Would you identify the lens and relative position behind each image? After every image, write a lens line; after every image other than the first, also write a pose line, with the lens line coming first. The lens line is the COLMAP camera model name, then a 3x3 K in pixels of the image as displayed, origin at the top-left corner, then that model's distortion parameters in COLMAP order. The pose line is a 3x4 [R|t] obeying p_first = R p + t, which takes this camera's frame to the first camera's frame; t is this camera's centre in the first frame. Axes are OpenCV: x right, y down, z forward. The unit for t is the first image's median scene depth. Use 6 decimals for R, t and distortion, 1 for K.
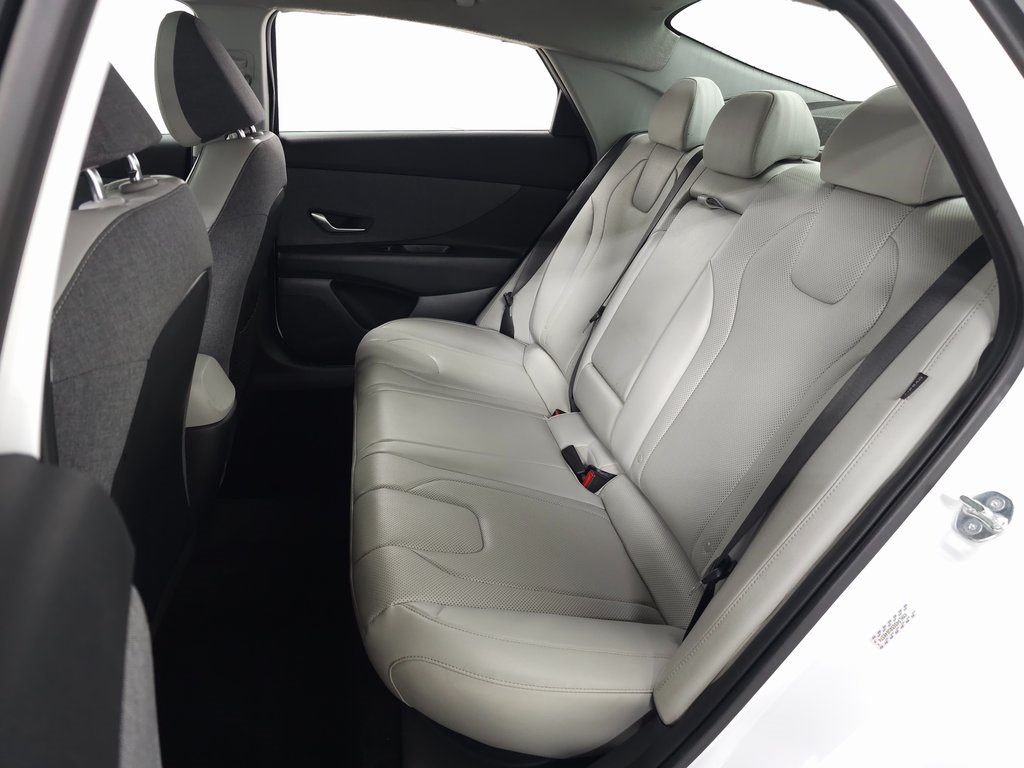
lens RADIAL K [[695.0, 0, 512.0], [0, 695.0, 384.0], [0, 0, 1]] dist [0.034616, -0.004542]
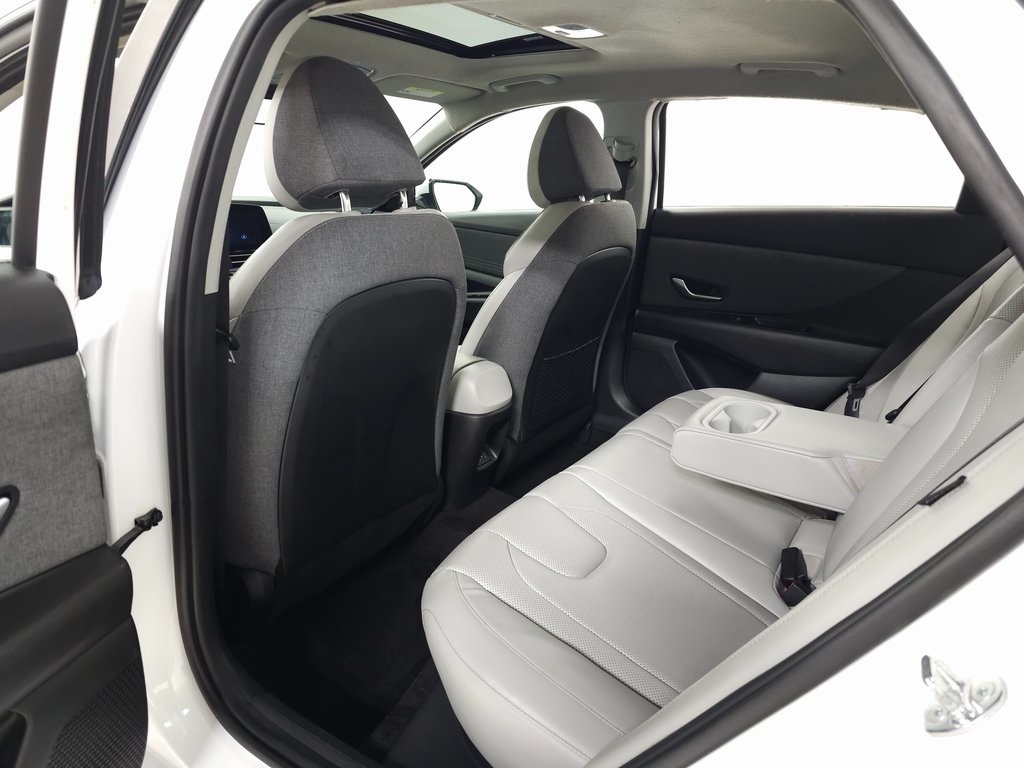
lens RADIAL K [[695.0, 0, 512.0], [0, 695.0, 384.0], [0, 0, 1]] dist [0.034616, -0.004542]
pose [[0.711088, 0.184582, -0.678442, 0.346790], [-0.278477, 0.959952, -0.030706, 0.019557], [0.645604, 0.210766, 0.734012, 0.090117]]
